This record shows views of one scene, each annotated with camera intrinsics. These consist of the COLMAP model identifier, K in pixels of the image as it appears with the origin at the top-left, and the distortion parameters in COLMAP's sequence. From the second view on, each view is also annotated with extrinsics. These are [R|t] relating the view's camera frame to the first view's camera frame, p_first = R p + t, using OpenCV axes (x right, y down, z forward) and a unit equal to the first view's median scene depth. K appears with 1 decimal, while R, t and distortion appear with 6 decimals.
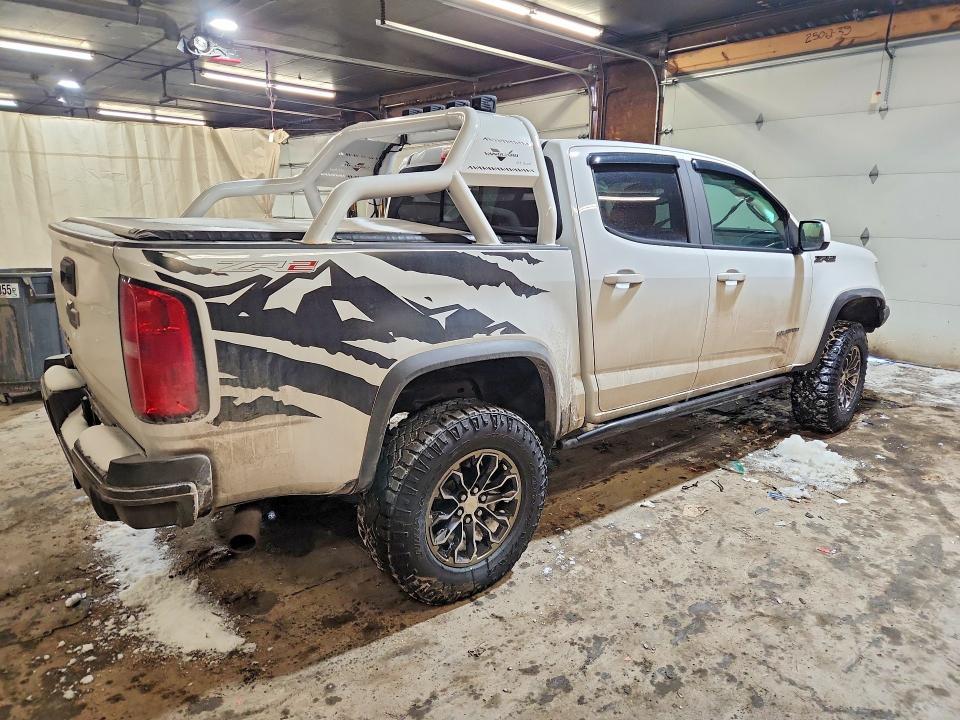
lens RADIAL K [[638.3, 0, 477.9], [0, 638.3, 360.7], [0, 0, 1]] dist [0.068336, -0.052148]
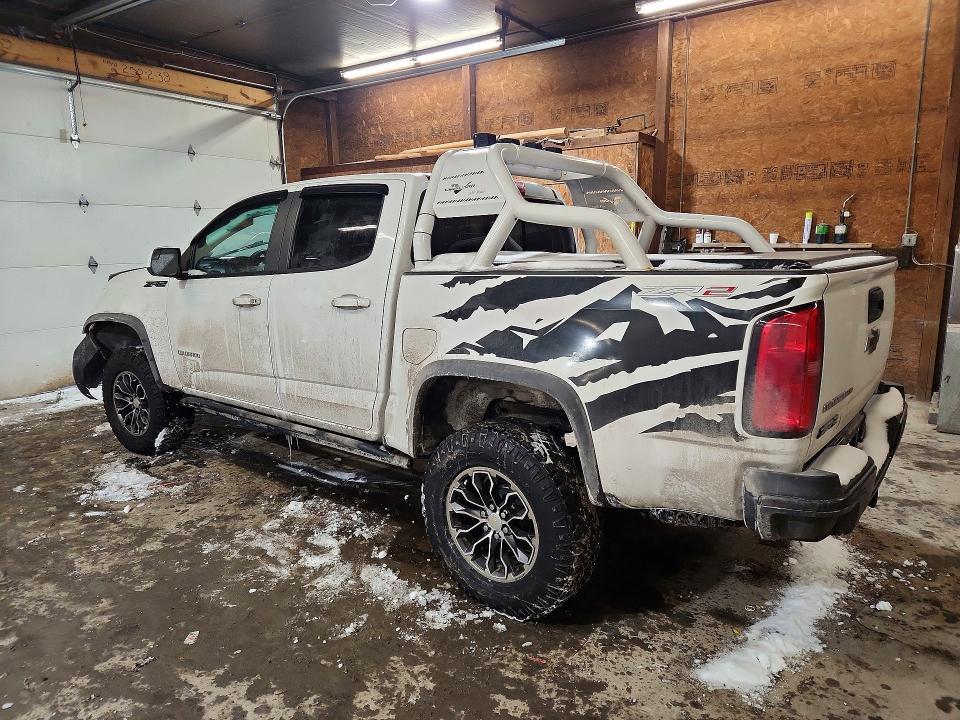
lens RADIAL K [[638.3, 0, 478.7], [0, 638.3, 360.9], [0, 0, 1]] dist [0.068336, -0.052148]
pose [[-0.215458, -0.194149, 0.957018, -1.062560], [0.227034, 0.943222, 0.242463, -0.315847], [-0.949754, 0.269516, -0.159146, 1.265120]]
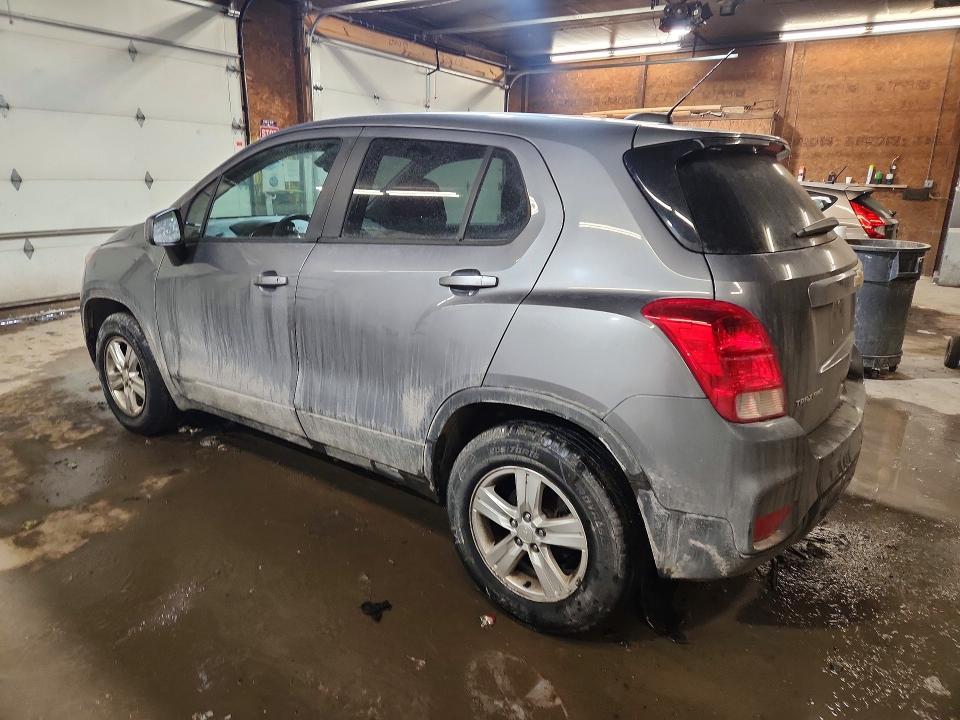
lens RADIAL K [[638.3, 0, 474.0], [0, 638.3, 349.4], [0, 0, 1]] dist [0.068336, -0.052148]
pose [[-0.265879, -0.272534, 0.924680, -2.063504], [0.191483, 0.925162, 0.327734, -0.632967], [-0.944797, 0.264199, -0.193796, 2.634296]]
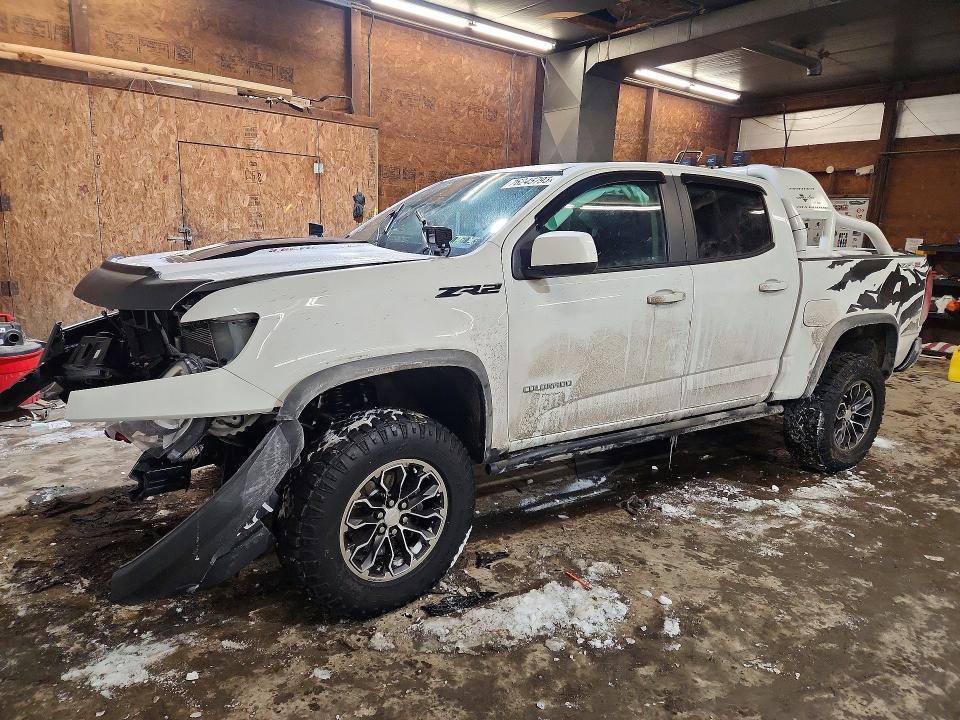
lens RADIAL K [[638.3, 0, 475.6], [0, 638.3, 358.3], [0, 0, 1]] dist [0.068336, -0.052148]
pose [[-0.994239, -0.070091, 0.081087, 0.254232], [-0.031049, 0.912447, 0.408014, -0.526589], [-0.102586, 0.403146, -0.909368, 2.339379]]
